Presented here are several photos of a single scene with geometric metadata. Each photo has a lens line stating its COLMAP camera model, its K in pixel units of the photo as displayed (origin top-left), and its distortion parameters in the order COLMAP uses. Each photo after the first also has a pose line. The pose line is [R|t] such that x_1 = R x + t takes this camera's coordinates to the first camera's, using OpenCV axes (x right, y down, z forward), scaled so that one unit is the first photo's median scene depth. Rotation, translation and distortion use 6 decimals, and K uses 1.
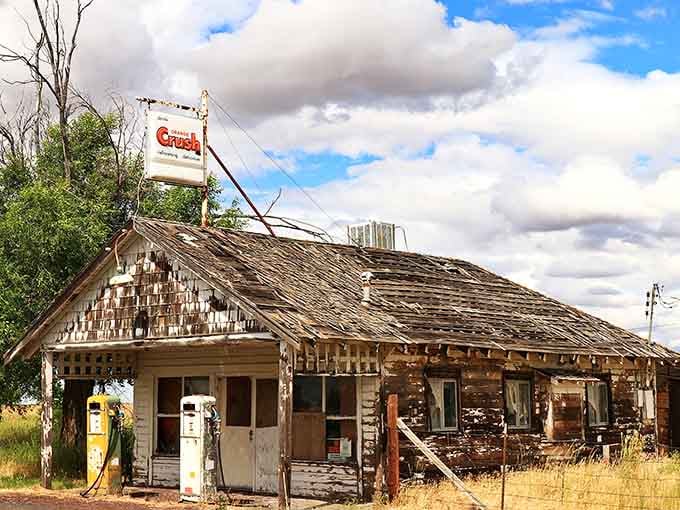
lens RADIAL K [[1125.1, 0, 340.0], [0, 1125.1, 255.0], [0, 0, 1]] dist [-0.016999, 0.034879]
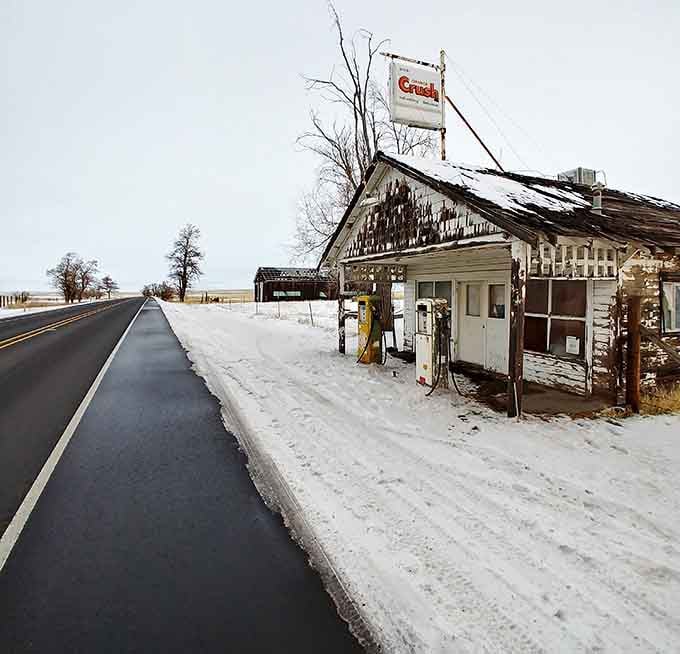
lens RADIAL K [[368.7, 0, 338.6], [0, 368.7, 301.9], [0, 0, 1]] dist [-0.060788, 0.022481]
pose [[0.888537, 0.020920, -0.458327, -0.038062], [0.053391, 0.987458, 0.148580, 0.066509], [0.455687, -0.156489, 0.876277, 0.606286]]
